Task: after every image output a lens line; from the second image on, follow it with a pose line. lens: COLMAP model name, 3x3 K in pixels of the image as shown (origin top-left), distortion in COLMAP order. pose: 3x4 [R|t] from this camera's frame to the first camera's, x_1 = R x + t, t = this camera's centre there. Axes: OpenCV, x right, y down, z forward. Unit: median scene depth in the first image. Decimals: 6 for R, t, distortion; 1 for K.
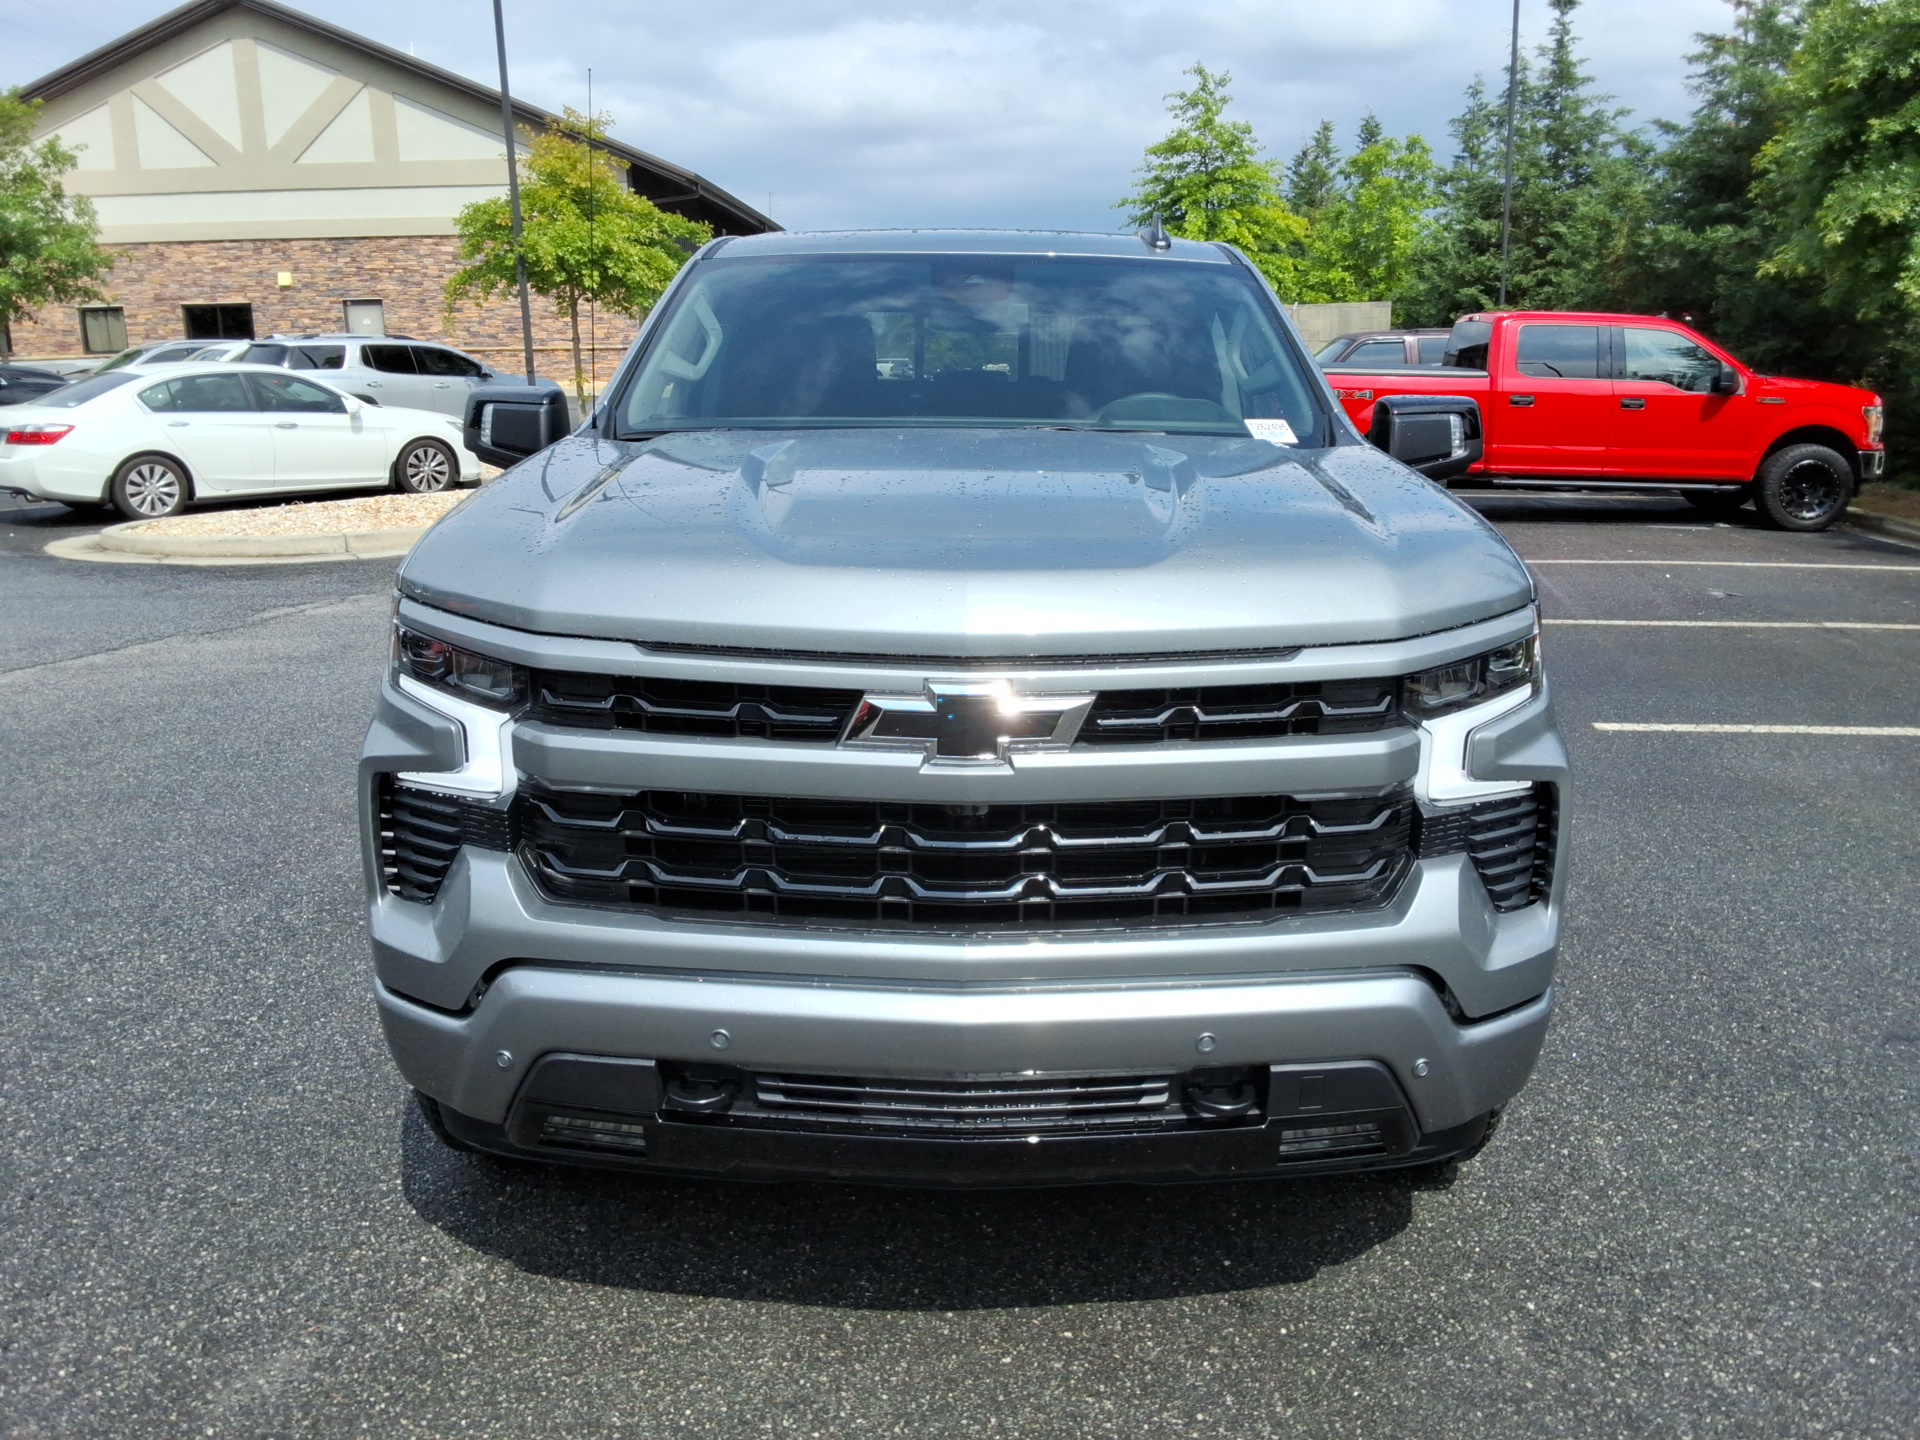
lens RADIAL K [[1536.1, 0, 972.1], [0, 1536.1, 708.2], [0, 0, 1]] dist [0.113956, -0.179238]
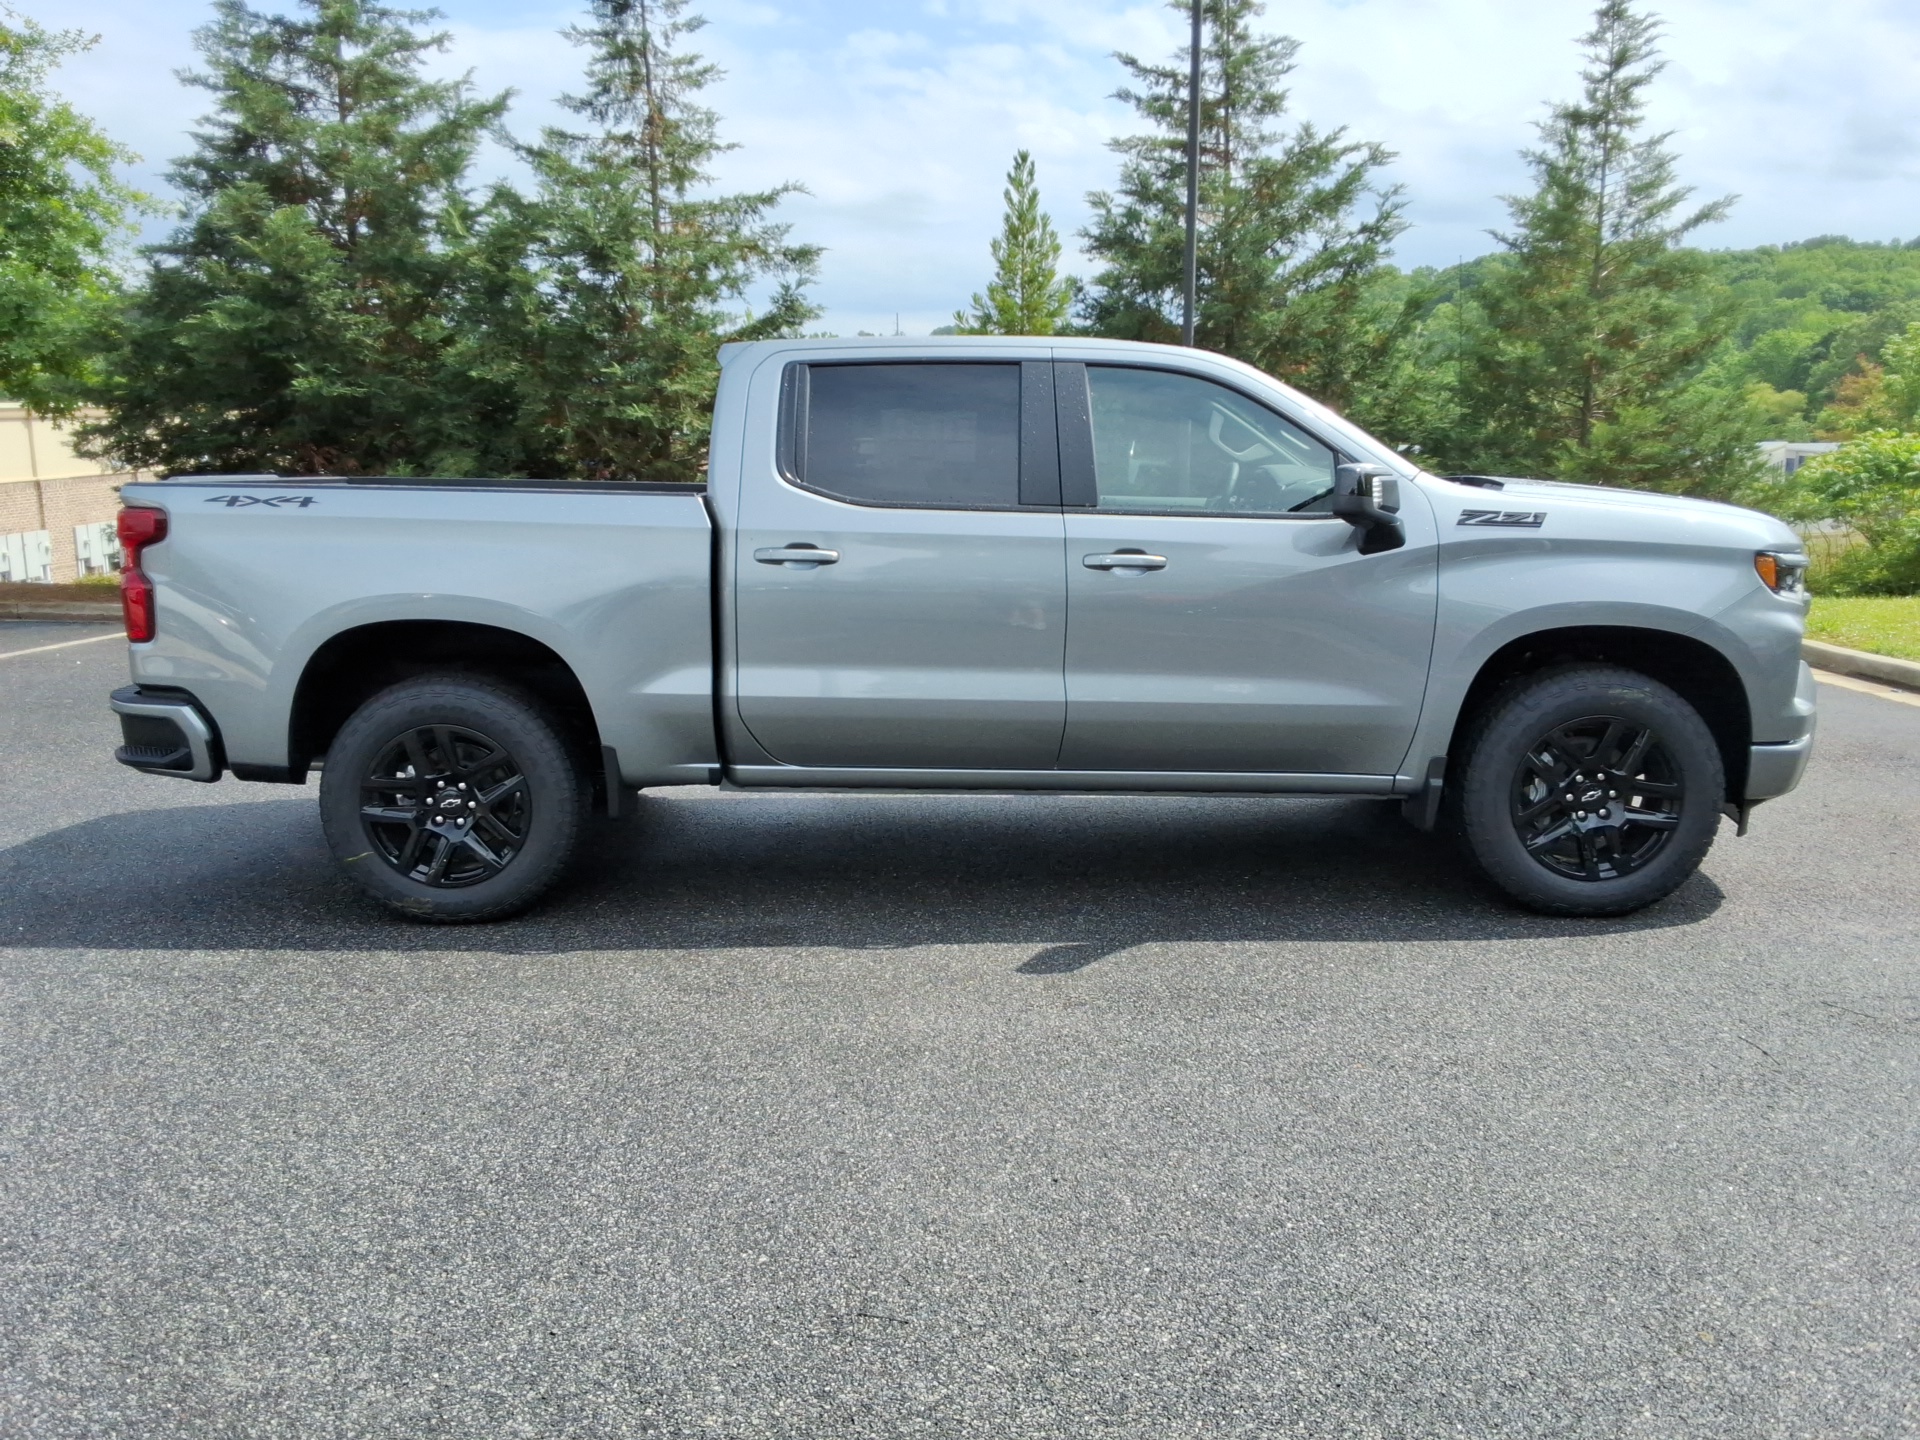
lens RADIAL K [[1536.1, 0, 972.1], [0, 1536.1, 708.2], [0, 0, 1]] dist [0.113956, -0.179238]
pose [[0.002874, -0.167121, 0.985932, -0.250004], [0.218112, 0.962303, 0.162480, -0.045533], [-0.975920, 0.214577, 0.039216, 0.204012]]
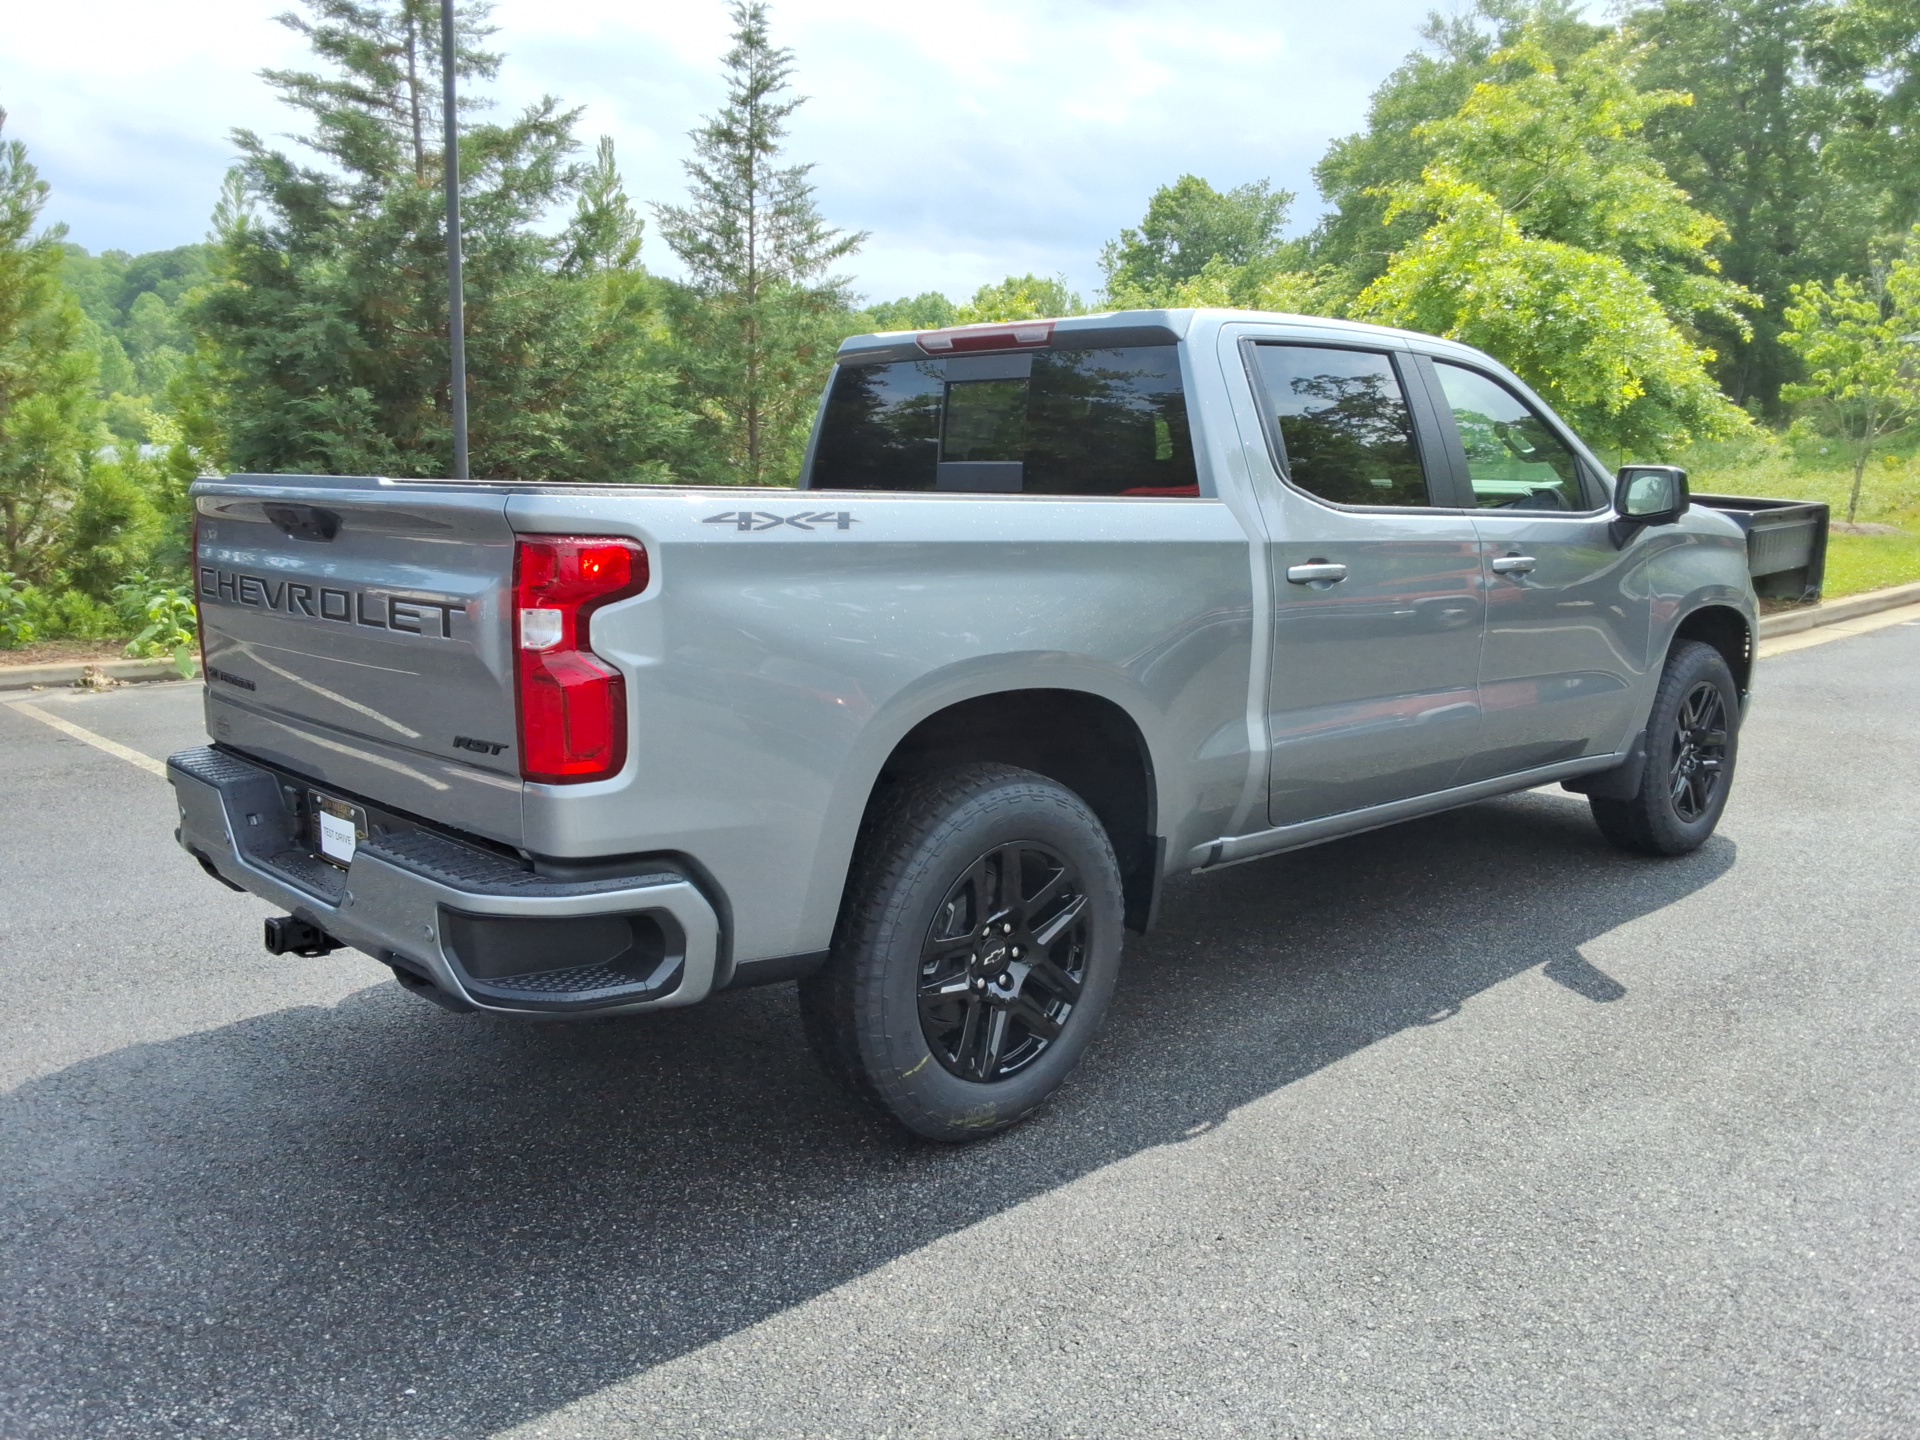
lens RADIAL K [[1536.1, 0, 972.1], [0, 1536.1, 708.2], [0, 0, 1]] dist [0.113956, -0.179238]
pose [[-0.691761, -0.124899, 0.711243, -0.140297], [0.141324, 0.942468, 0.302956, -0.079822], [-0.708162, 0.310089, -0.634312, 0.370074]]
